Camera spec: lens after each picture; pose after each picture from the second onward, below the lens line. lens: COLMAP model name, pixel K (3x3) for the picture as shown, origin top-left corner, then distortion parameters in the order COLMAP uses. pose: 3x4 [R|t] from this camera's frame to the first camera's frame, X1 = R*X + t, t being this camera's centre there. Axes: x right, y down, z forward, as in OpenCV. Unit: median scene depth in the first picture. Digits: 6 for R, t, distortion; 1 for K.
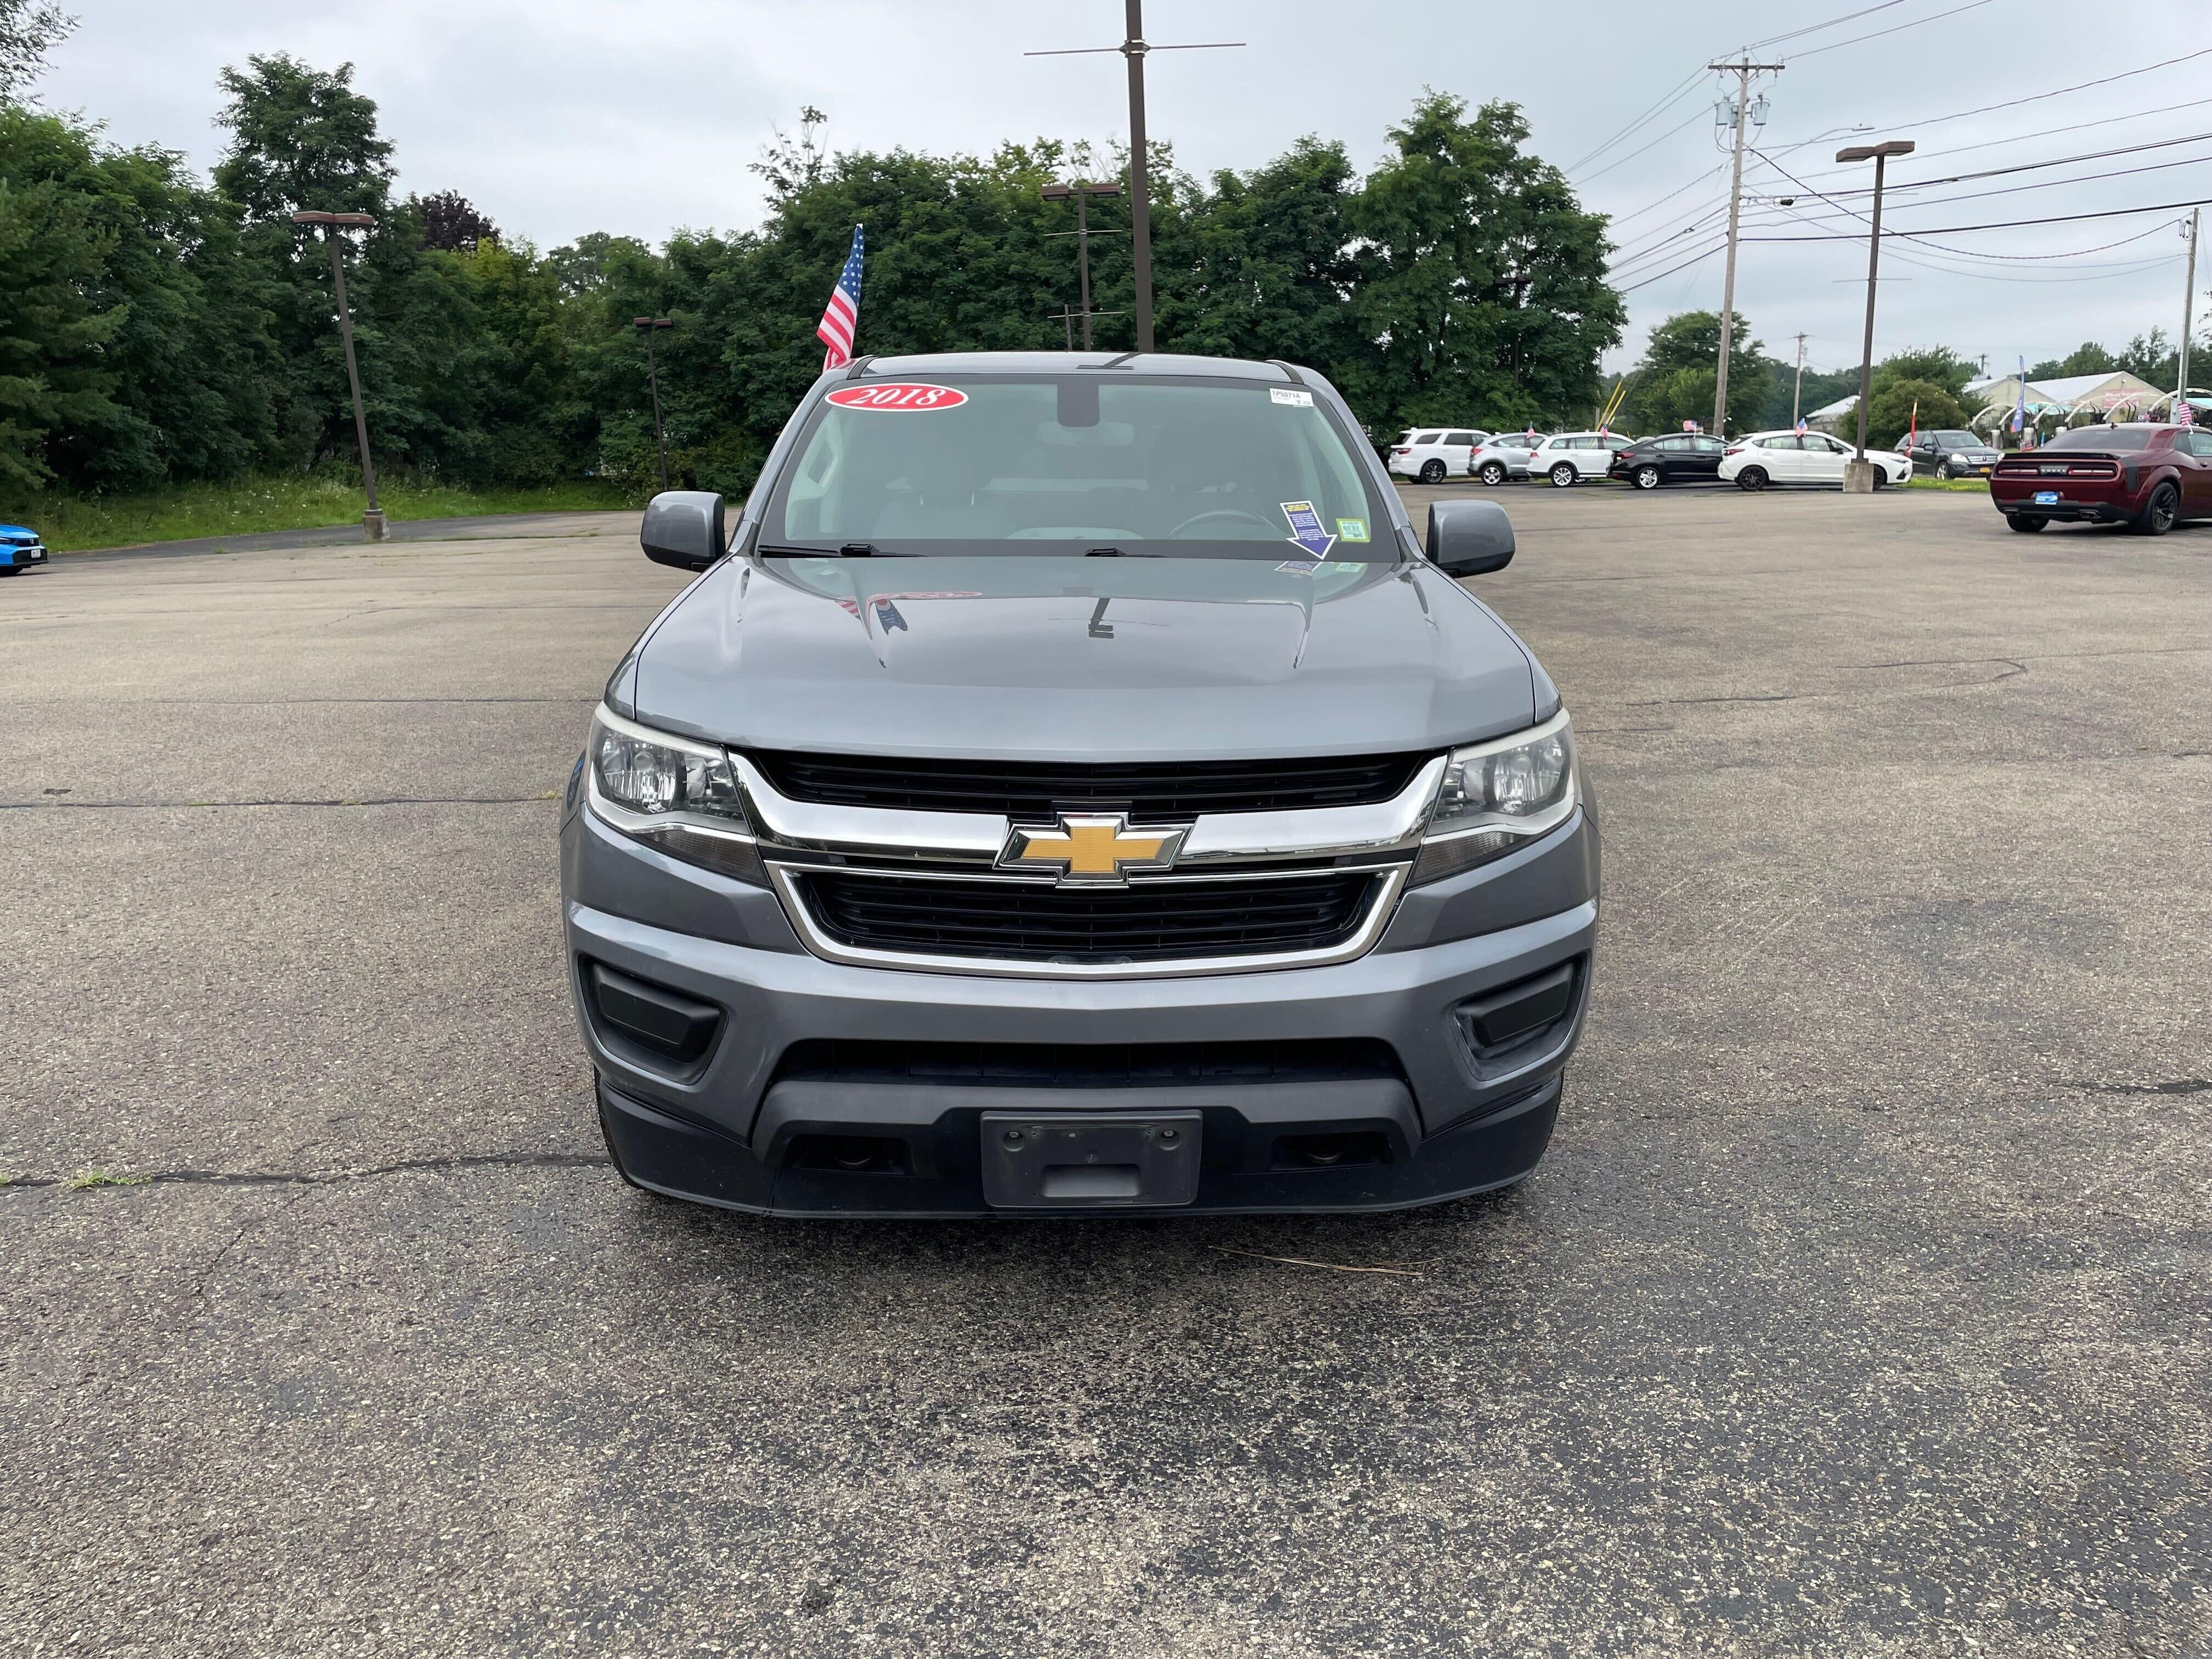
lens RADIAL K [[1672.5, 0, 1110.6], [0, 1672.5, 831.8], [0, 0, 1]] dist [0.085044, -0.110109]
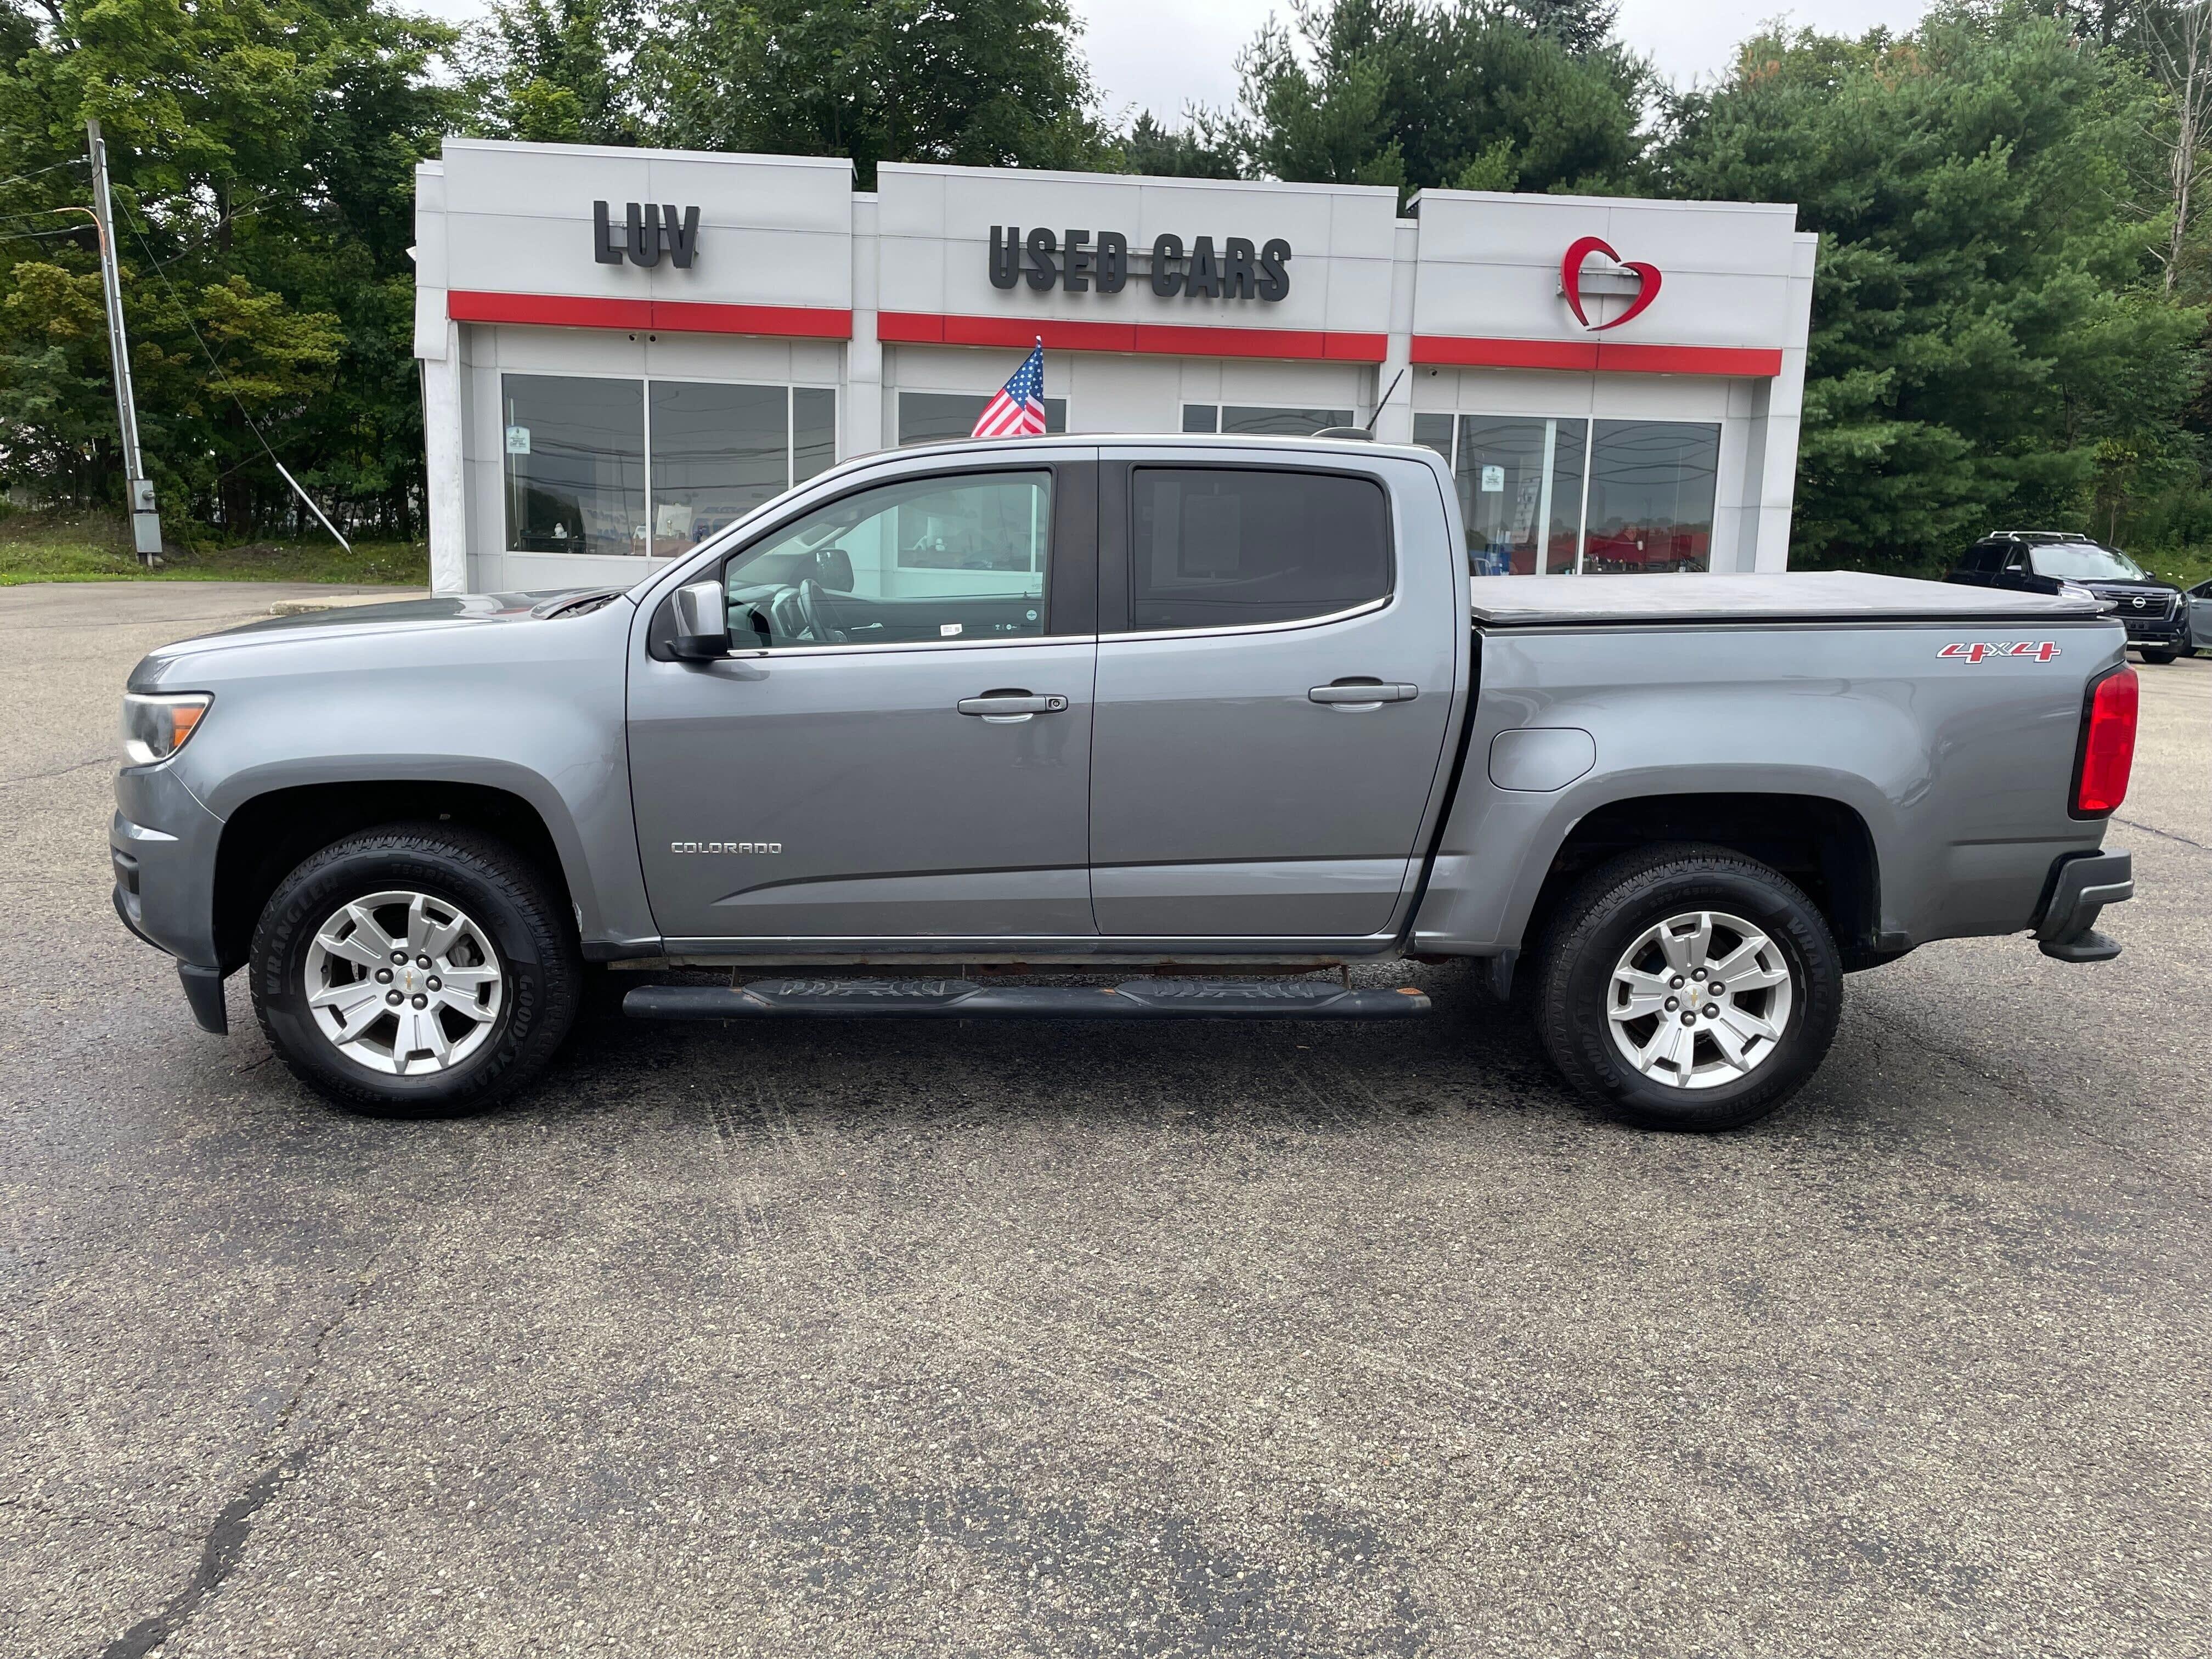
lens RADIAL K [[1672.5, 0, 1138.4], [0, 1672.5, 809.5], [0, 0, 1]] dist [0.085044, -0.110109]
pose [[0.004708, 0.184740, -0.982776, 0.078505], [-0.241028, 0.954022, 0.178180, -0.019944], [0.970507, 0.236038, 0.049019, 0.080529]]
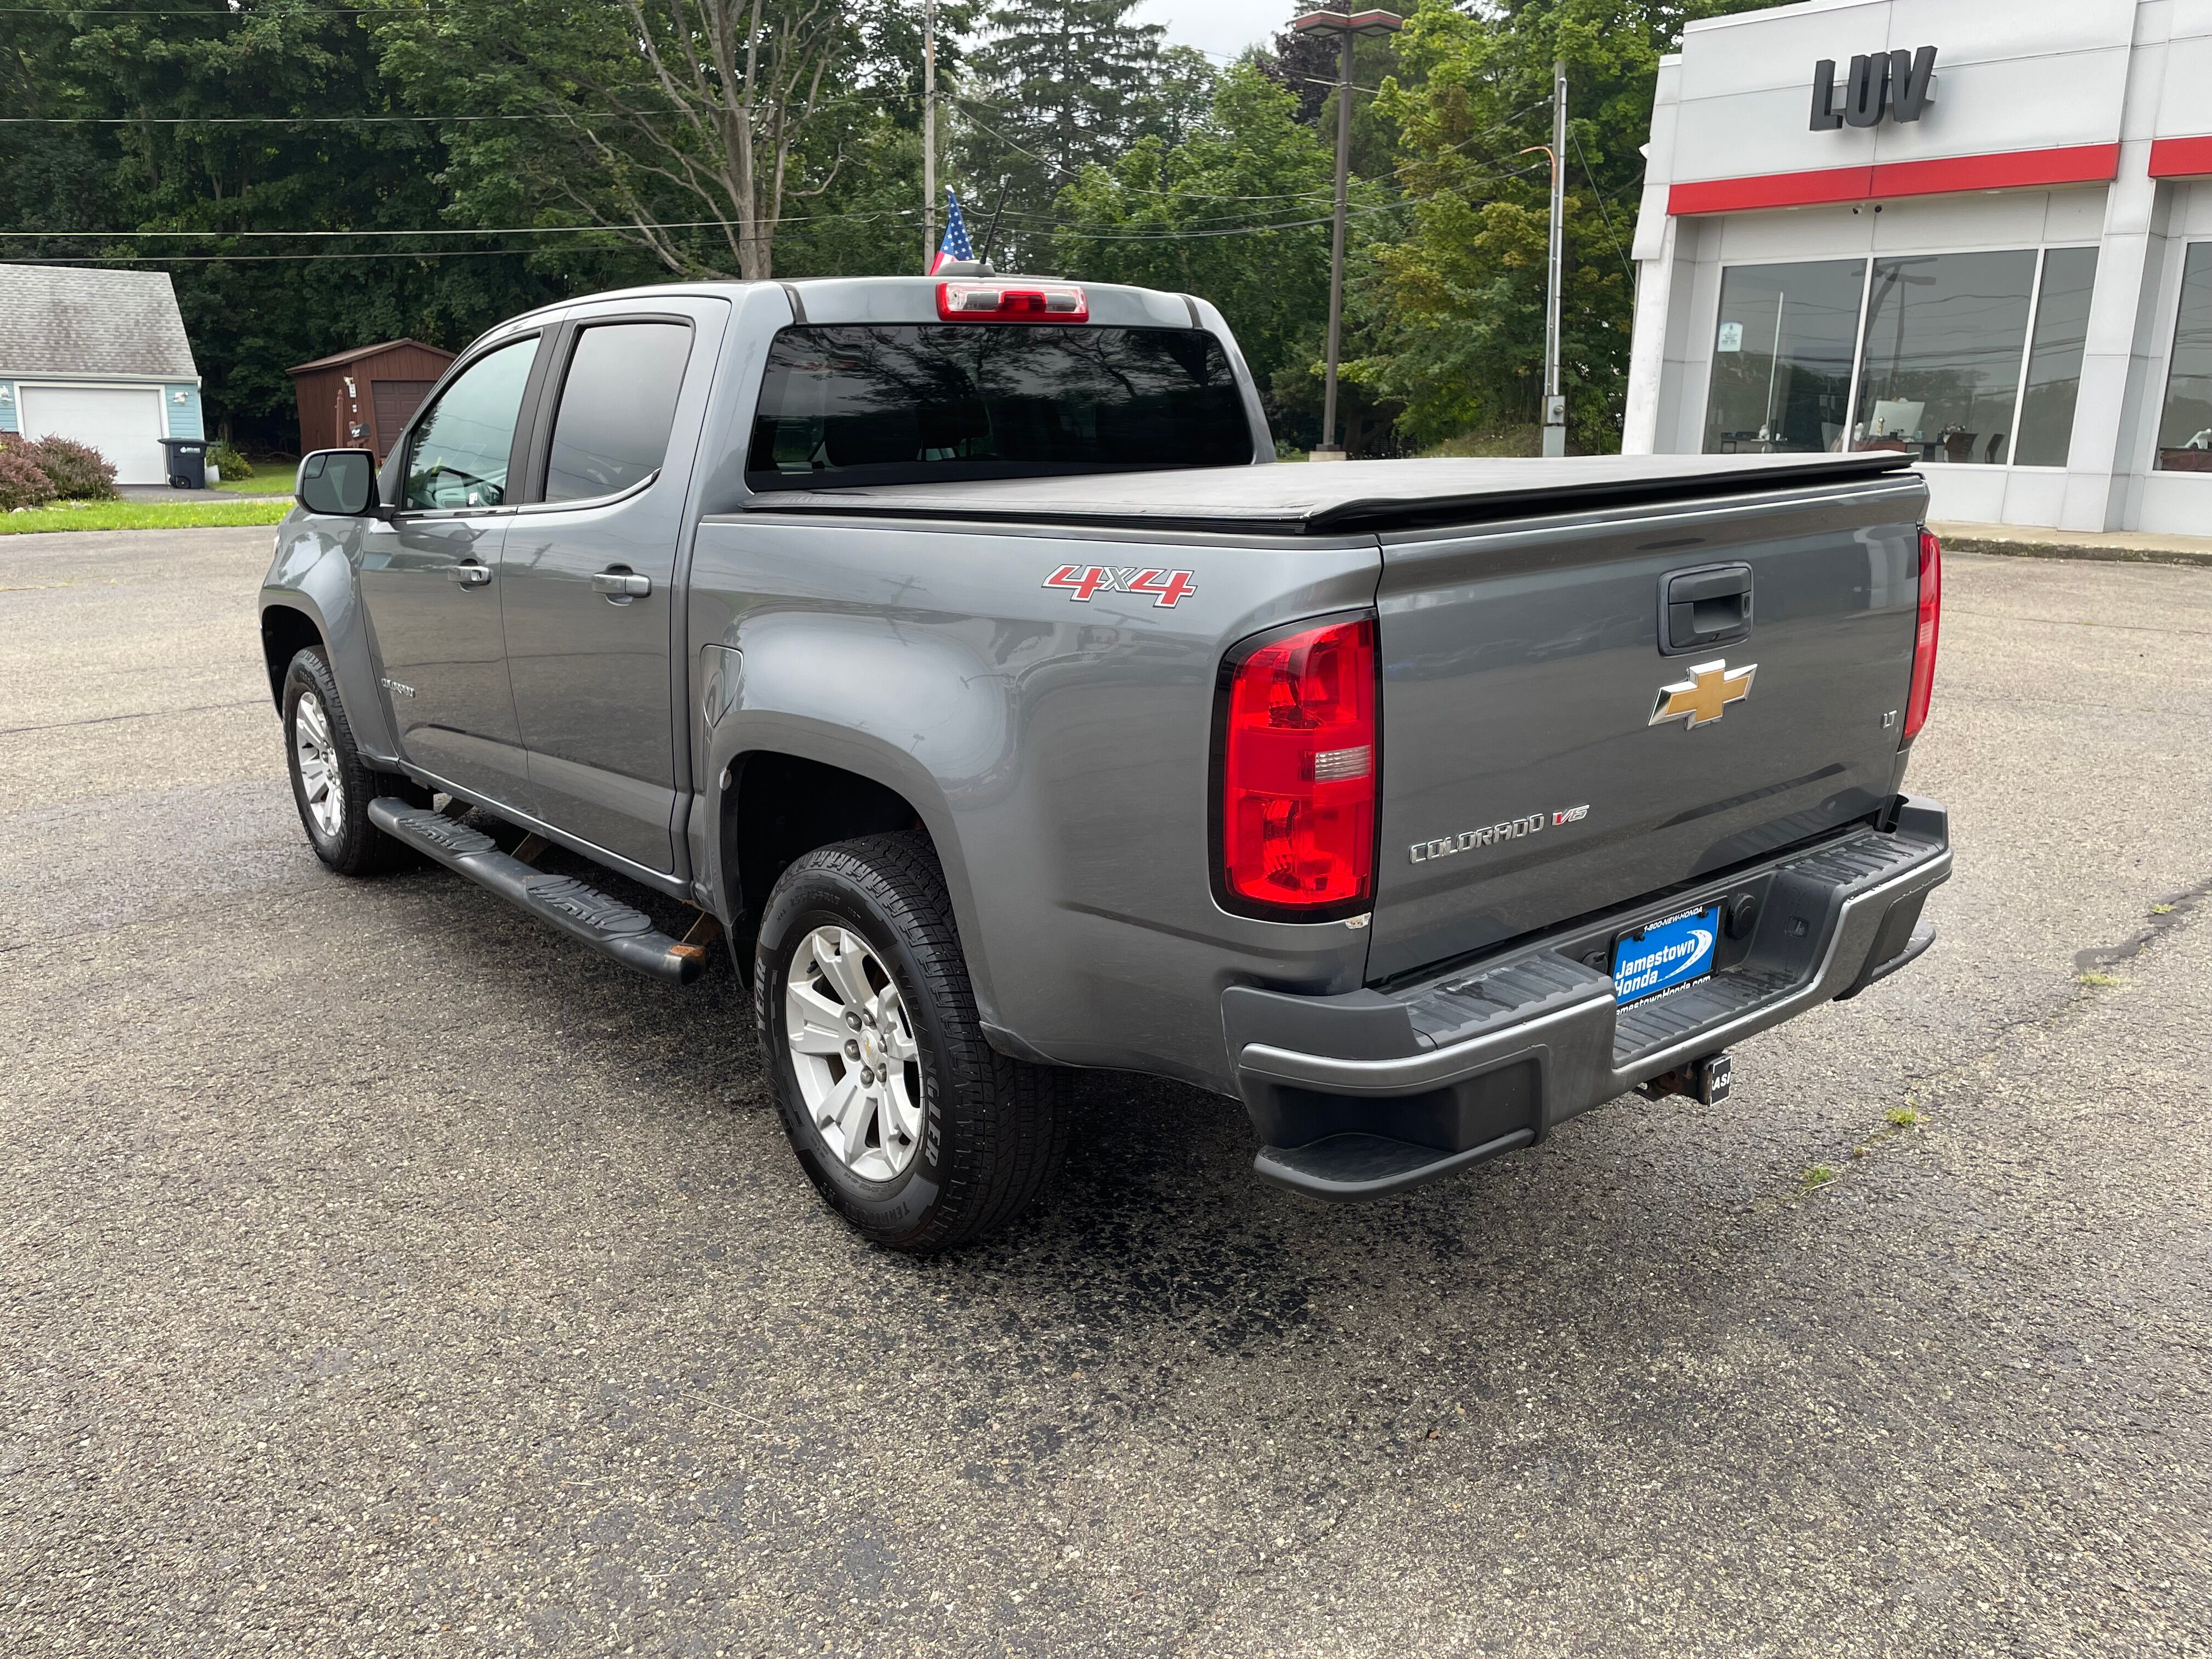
lens RADIAL K [[1672.5, 0, 1111.4], [0, 1672.5, 824.3], [0, 0, 1]] dist [0.085044, -0.110109]
pose [[-0.792116, 0.159201, -0.589243, 0.033463], [-0.122824, 0.904063, 0.409371, -0.032716], [0.597885, 0.396643, -0.696569, 0.144355]]
